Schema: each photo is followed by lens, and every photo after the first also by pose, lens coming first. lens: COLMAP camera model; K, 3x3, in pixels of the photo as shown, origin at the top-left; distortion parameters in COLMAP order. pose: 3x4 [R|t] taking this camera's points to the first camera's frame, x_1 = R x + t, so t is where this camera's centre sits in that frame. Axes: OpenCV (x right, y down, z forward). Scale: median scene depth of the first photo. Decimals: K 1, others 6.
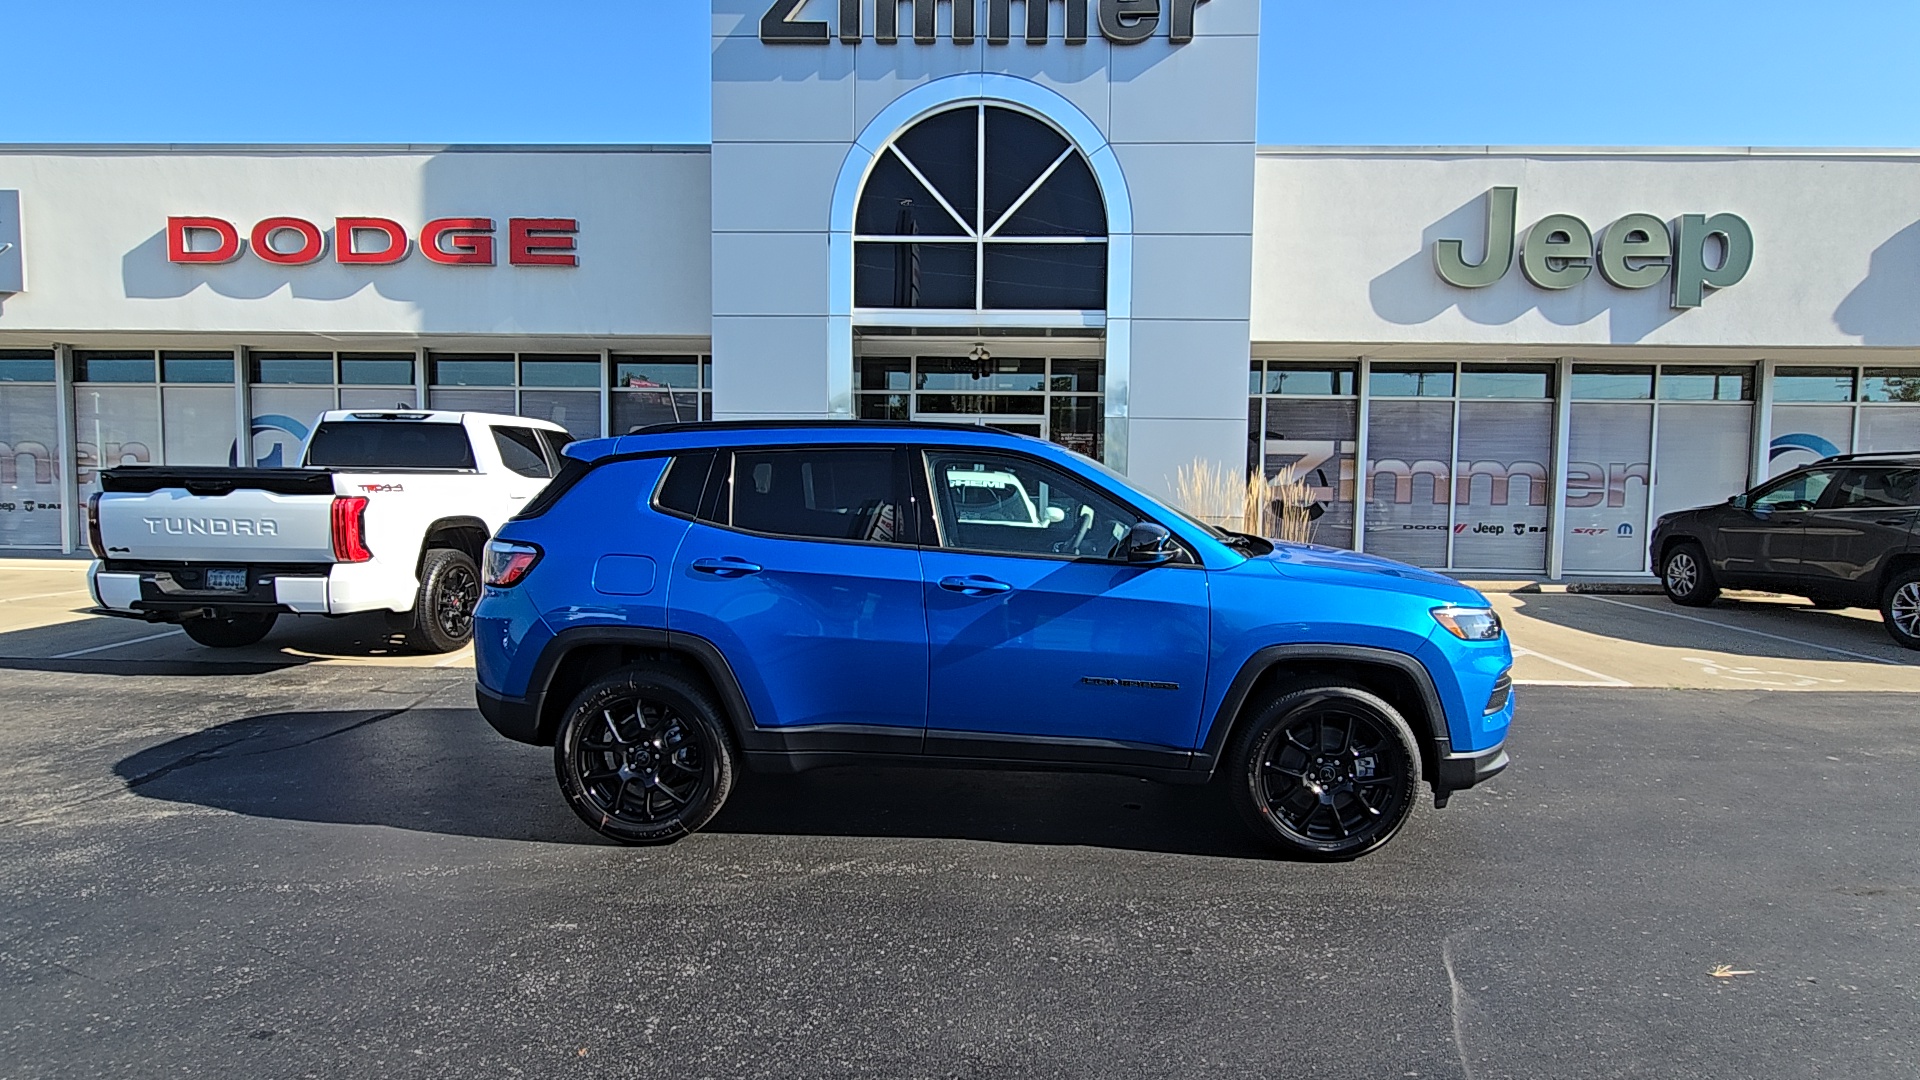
lens RADIAL K [[970.8, 0, 960.0], [0, 970.8, 540.0], [0, 0, 1]] dist [0.001987, 0.000080]
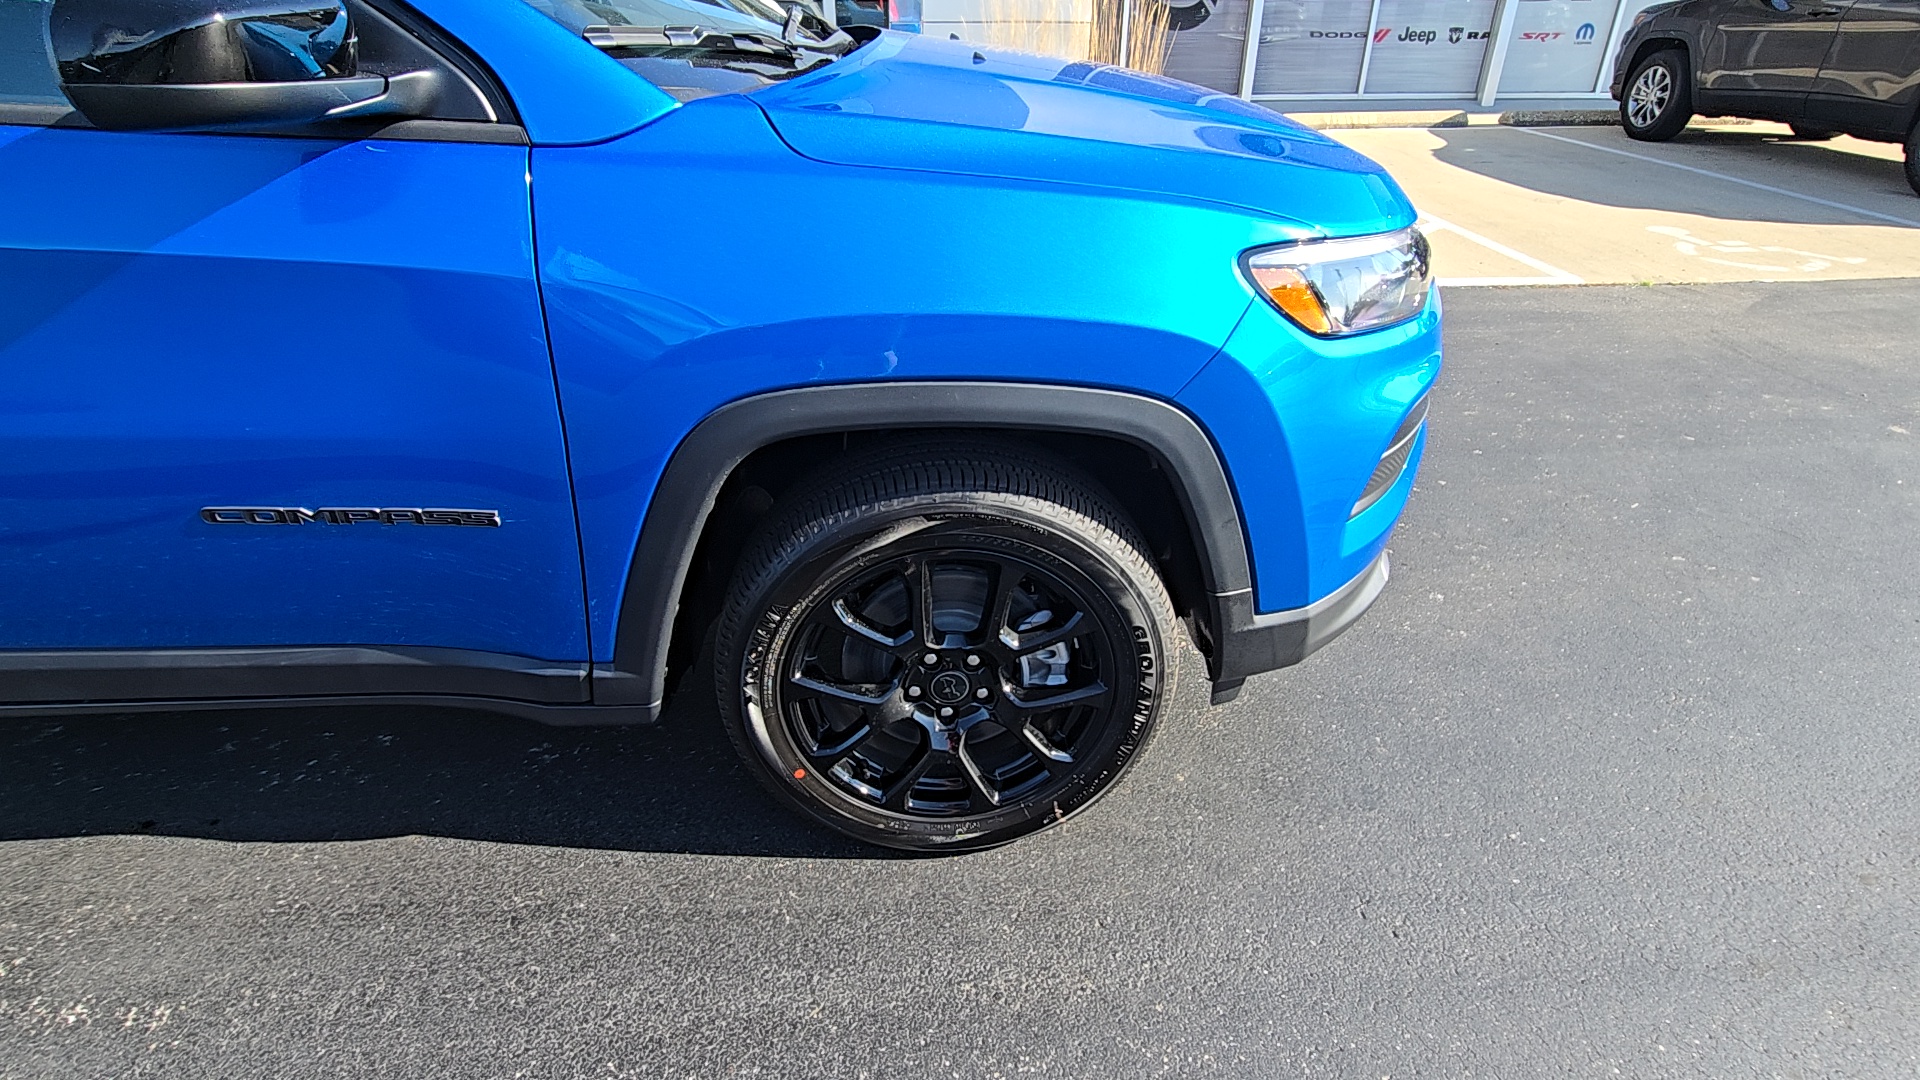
lens RADIAL K [[968.9, 0, 954.0], [0, 968.9, 548.1], [0, 0, 1]] dist [0.001405, -0.001646]
pose [[0.994689, -0.062994, 0.081400, 0.113805], [0.020336, 0.895529, 0.444538, 0.003955], [-0.100899, -0.440522, 0.892054, 0.216663]]
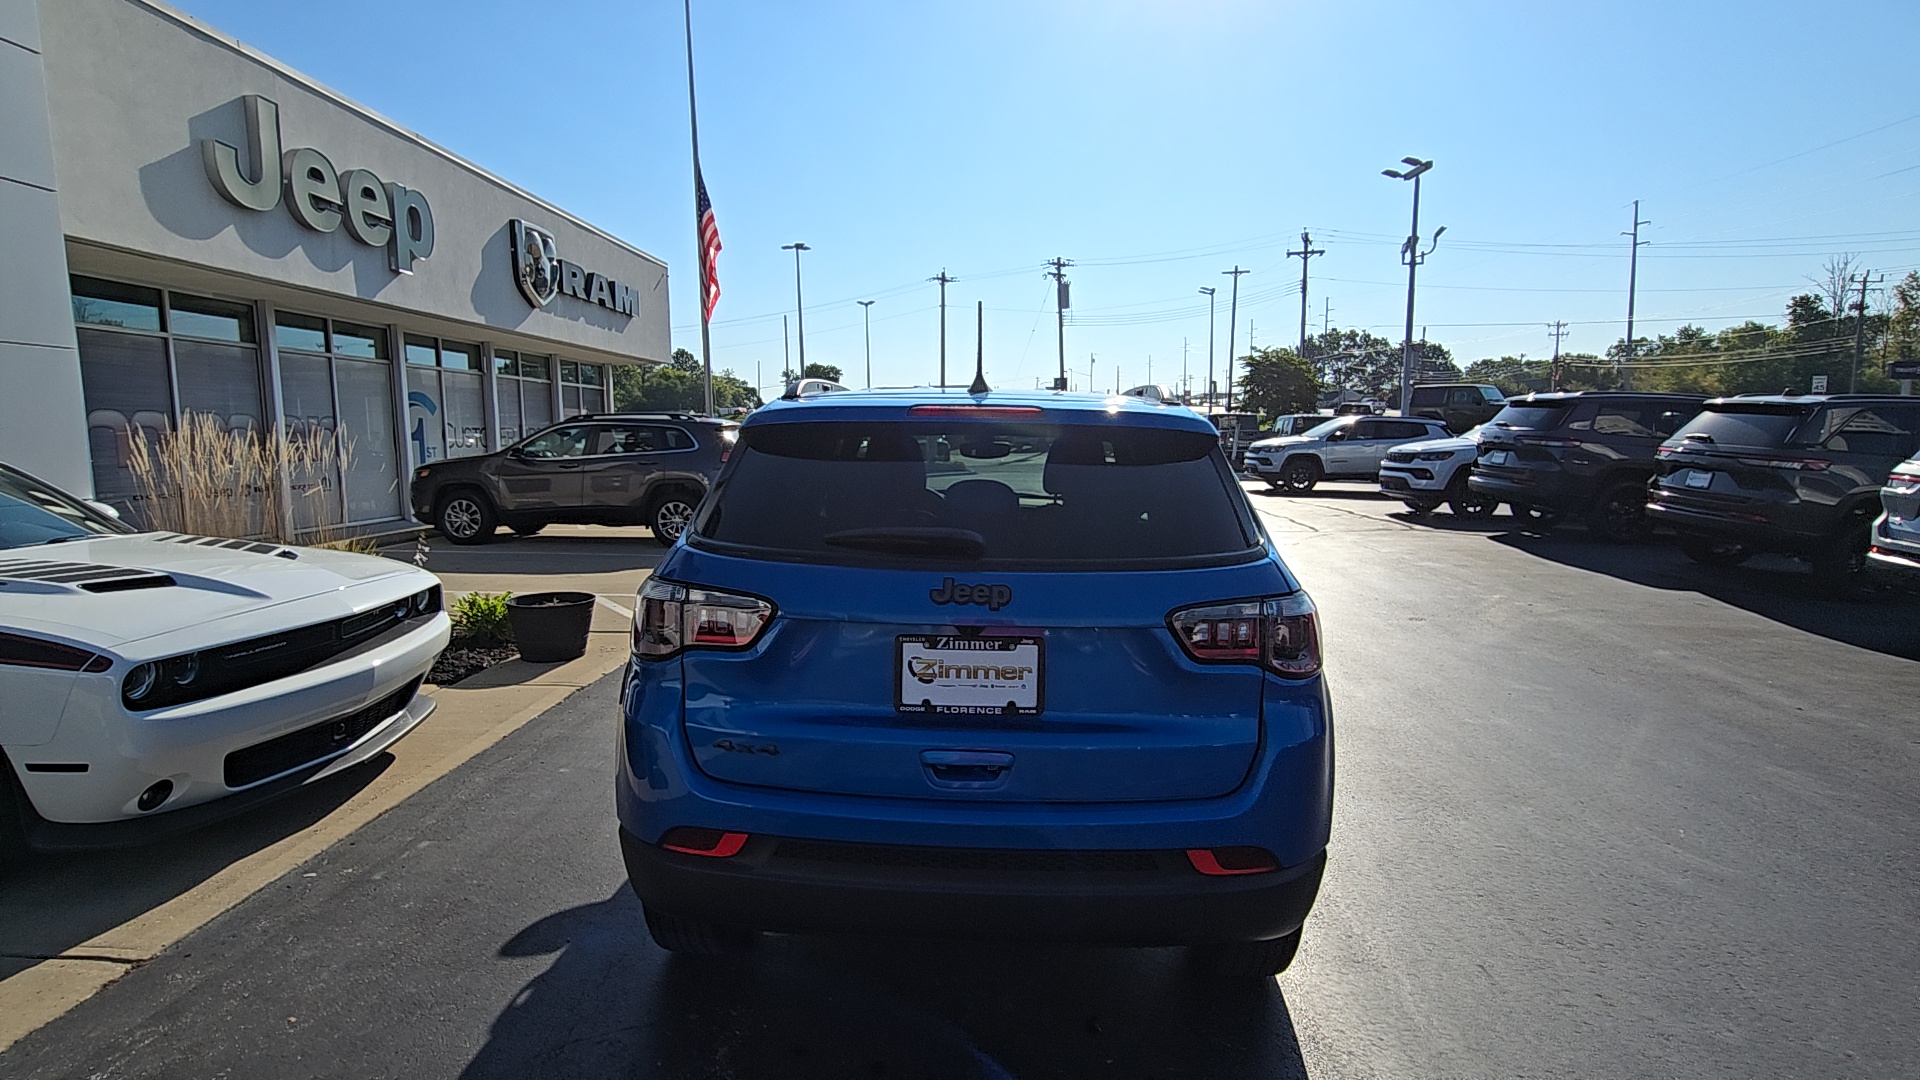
lens RADIAL K [[968.9, 0, 954.0], [0, 968.9, 548.1], [0, 0, 1]] dist [0.001405, -0.001646]
pose [[0.010679, -0.130532, 0.991387, -0.362327], [0.064728, 0.989454, 0.129580, -0.038314], [-0.997846, 0.062787, 0.019015, 0.406637]]
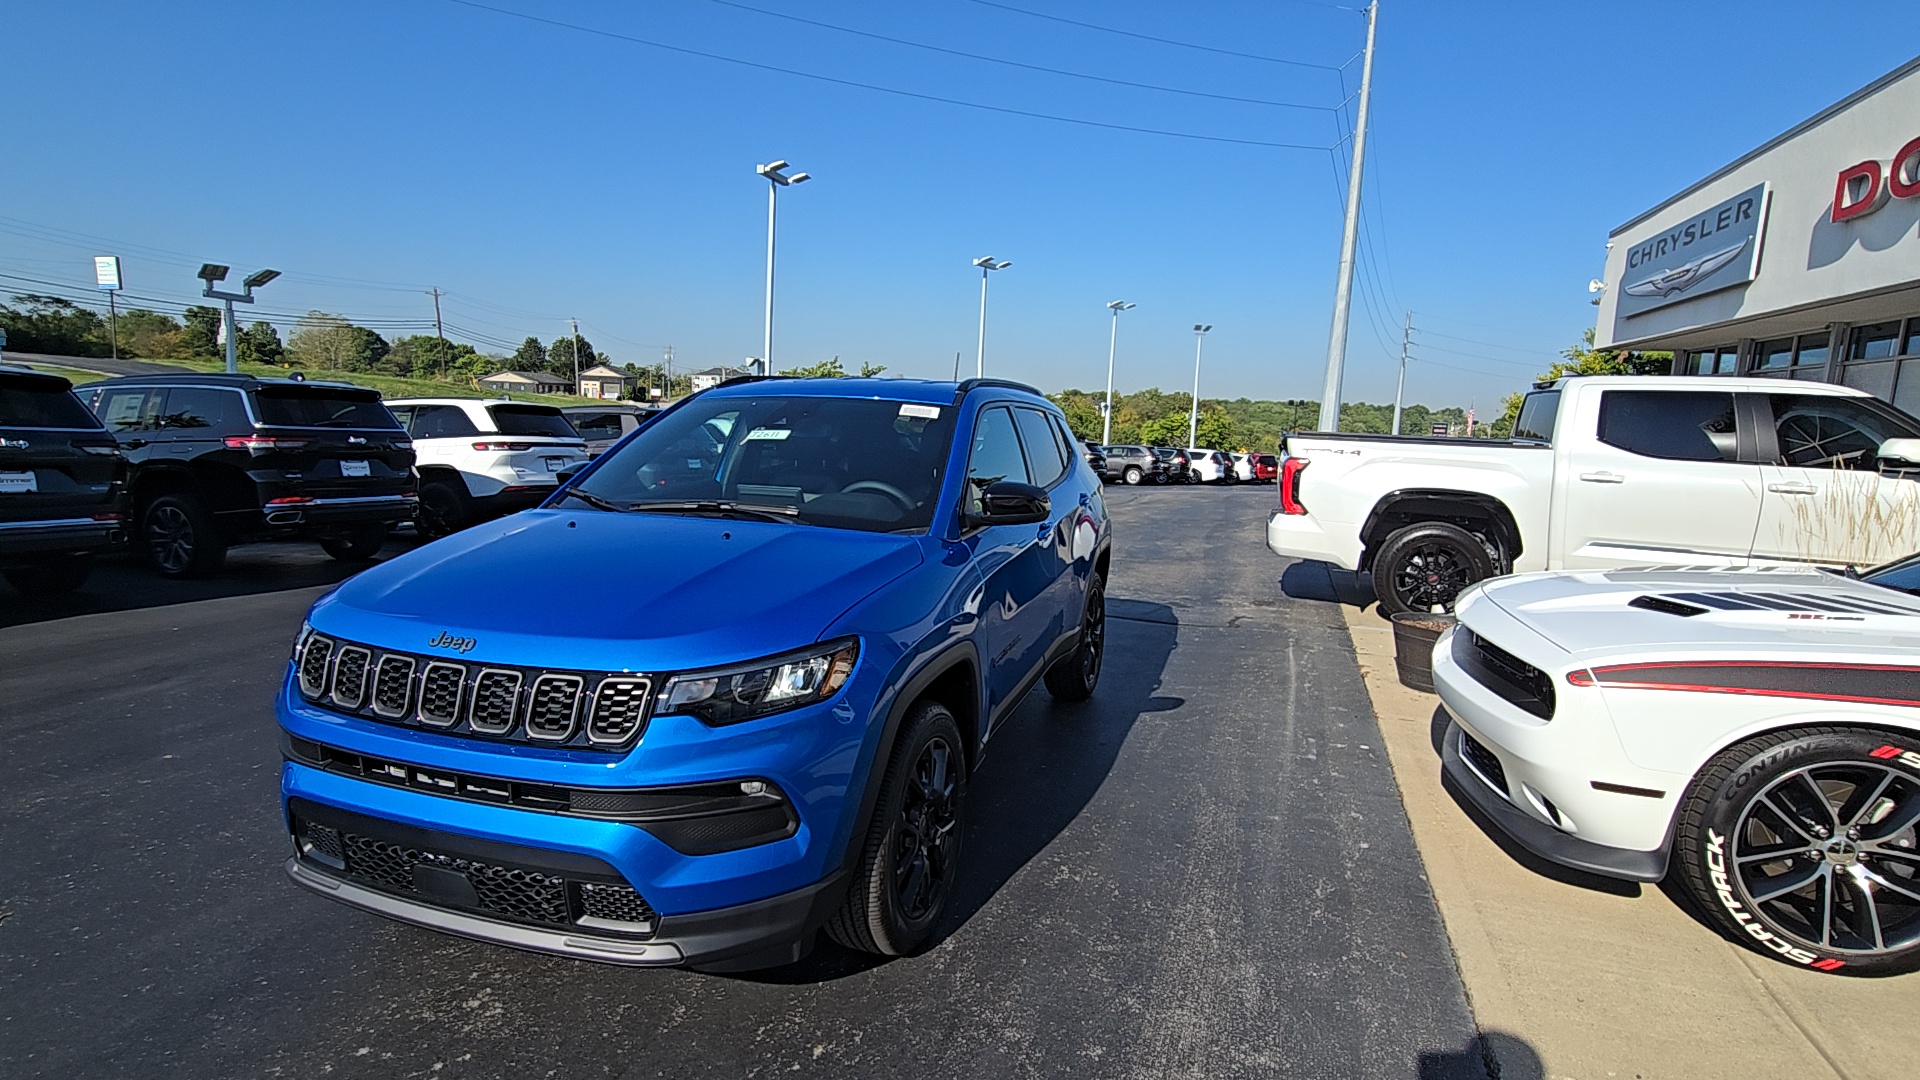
lens RADIAL K [[968.9, 0, 954.0], [0, 968.9, 548.1], [0, 0, 1]] dist [0.001405, -0.001646]
pose [[-0.289568, 0.116375, -0.950056, 0.348294], [-0.104250, 0.982842, 0.152165, -0.041129], [0.951463, 0.143105, -0.272468, 0.538379]]
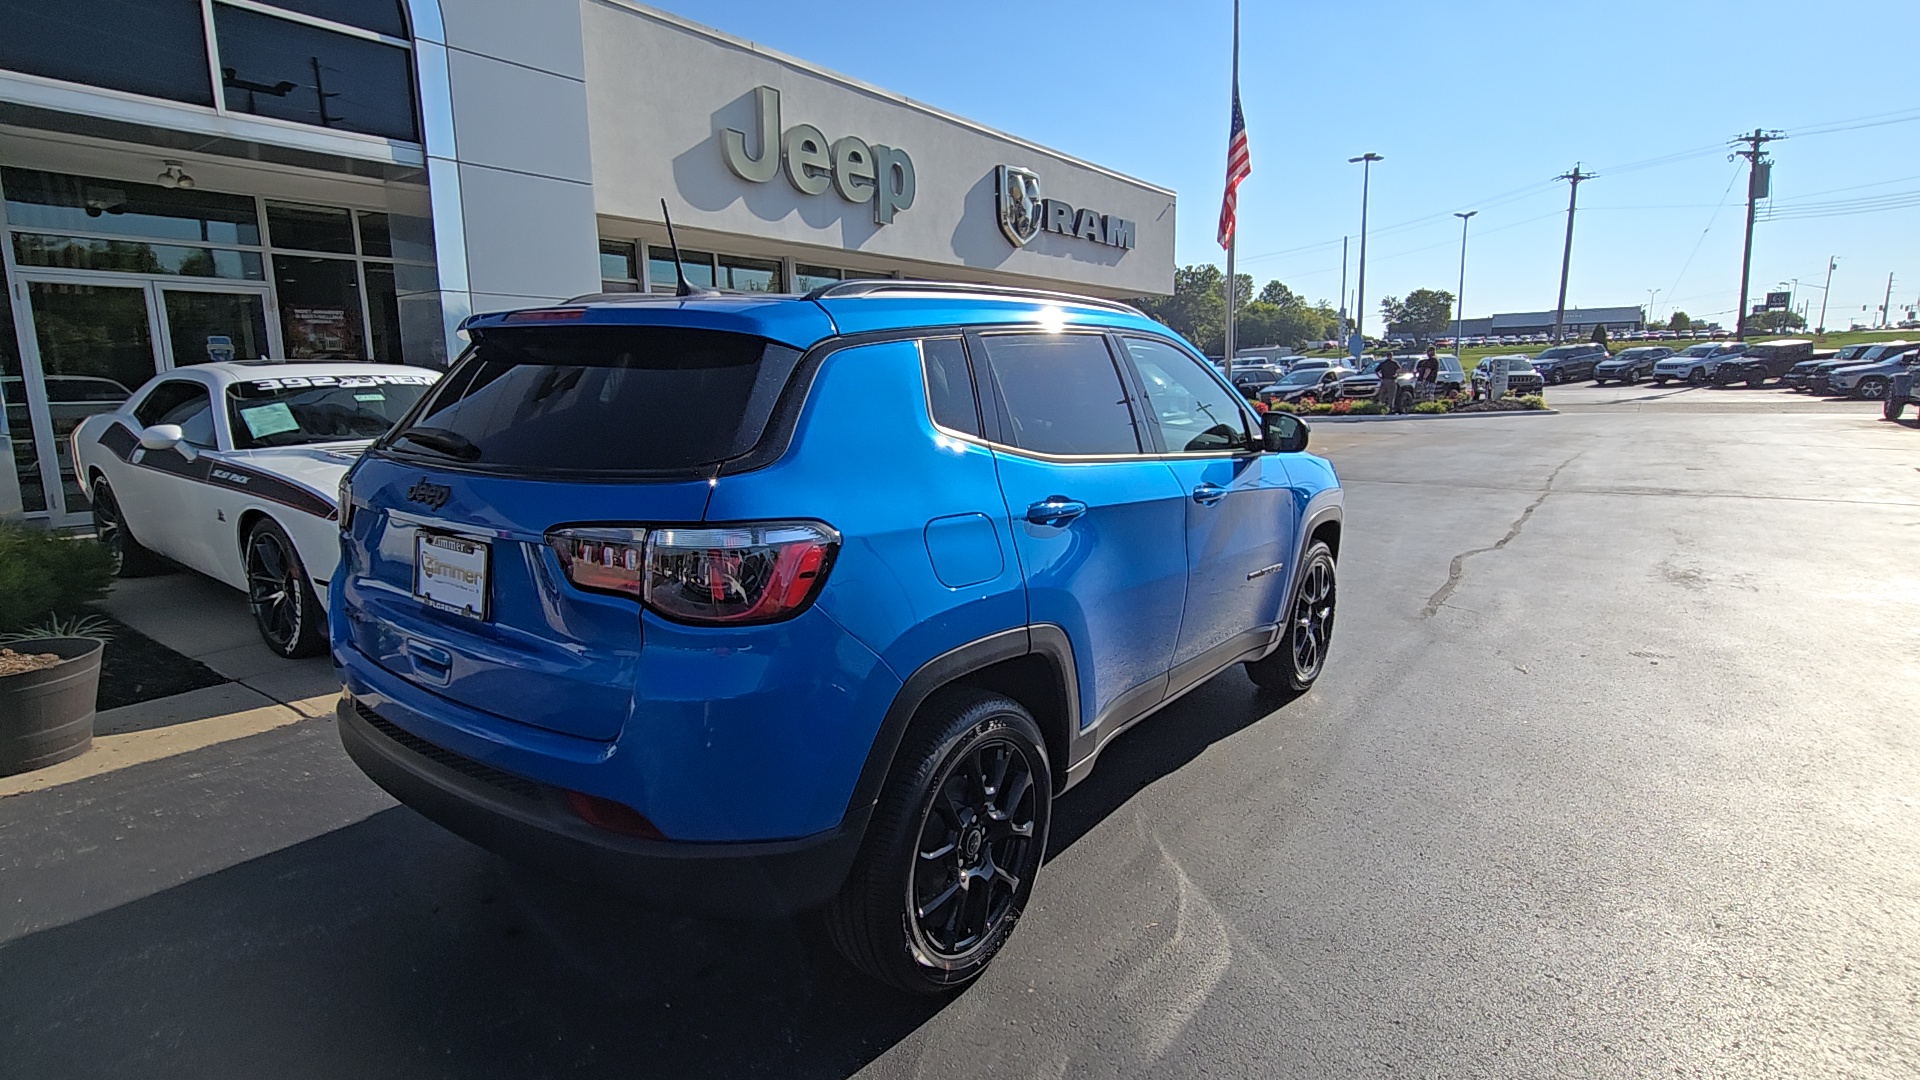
lens RADIAL K [[970.8, 0, 960.0], [0, 970.8, 540.0], [0, 0, 1]] dist [0.001987, 0.000080]
pose [[0.558978, -0.158578, 0.813878, -0.274842], [0.066818, 0.986965, 0.146412, -0.018125], [-0.826486, -0.027459, 0.562287, 0.227039]]
